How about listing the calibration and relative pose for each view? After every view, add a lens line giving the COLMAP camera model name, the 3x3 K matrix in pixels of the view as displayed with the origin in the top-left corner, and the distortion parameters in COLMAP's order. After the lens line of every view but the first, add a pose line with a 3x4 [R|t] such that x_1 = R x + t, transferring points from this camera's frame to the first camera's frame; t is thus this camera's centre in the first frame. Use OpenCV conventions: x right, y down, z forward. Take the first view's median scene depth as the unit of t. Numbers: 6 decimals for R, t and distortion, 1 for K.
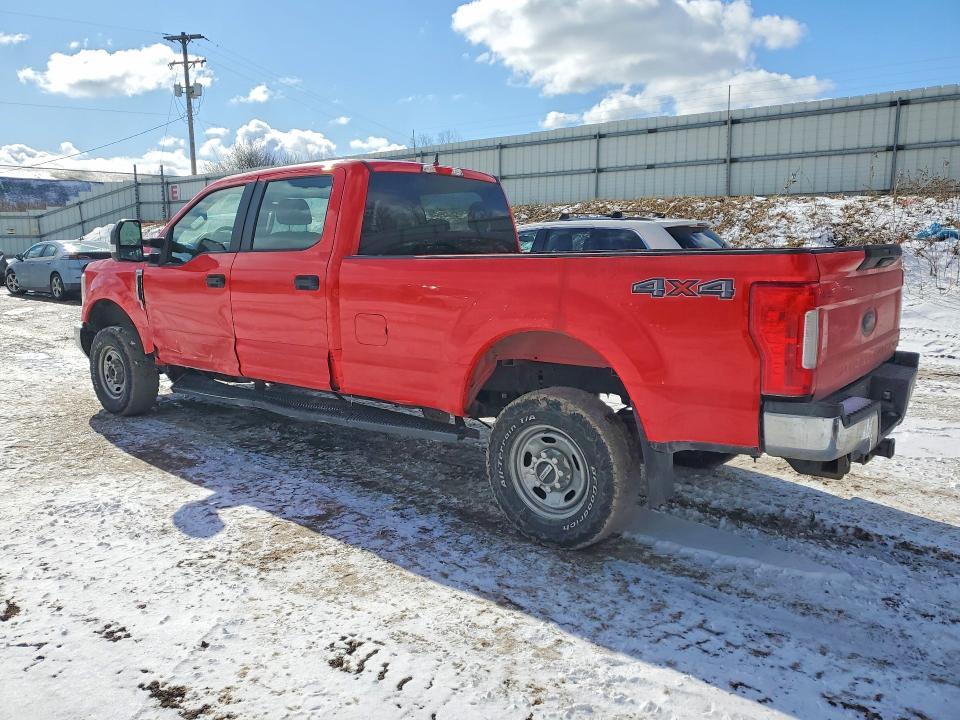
lens RADIAL K [[774.0, 0, 485.8], [0, 774.0, 361.4], [0, 0, 1]] dist [0.008054, 0.014429]
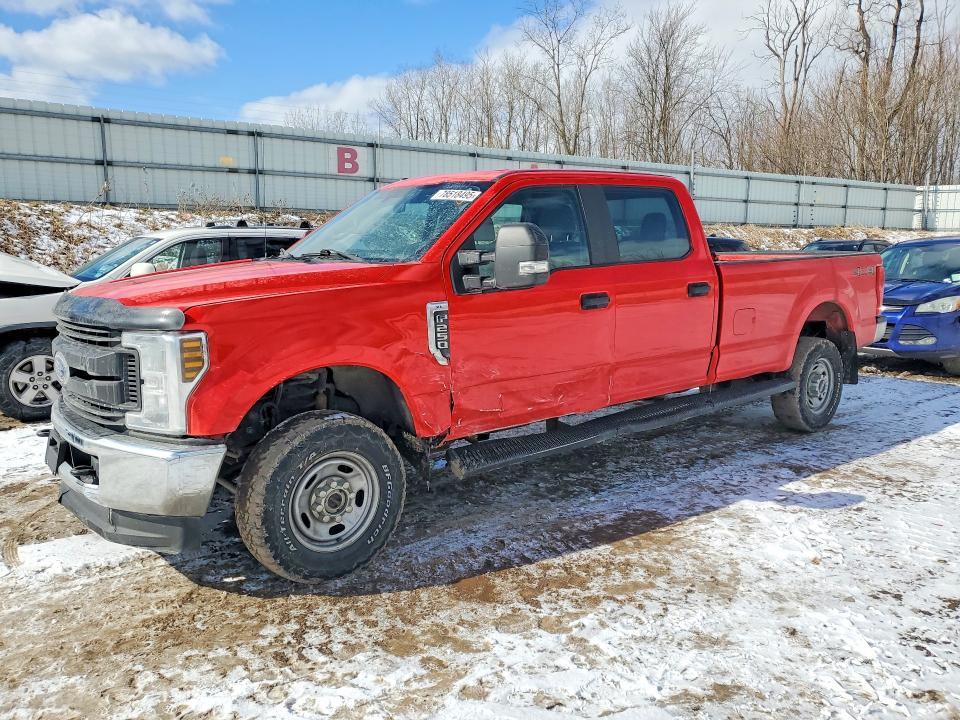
lens RADIAL K [[774.0, 0, 481.1], [0, 774.0, 361.7], [0, 0, 1]] dist [0.008054, 0.014429]
pose [[0.187958, -0.142768, 0.971745, -1.239031], [0.159646, 0.980663, 0.113199, -0.156766], [-0.969116, 0.133858, 0.207116, 1.006003]]
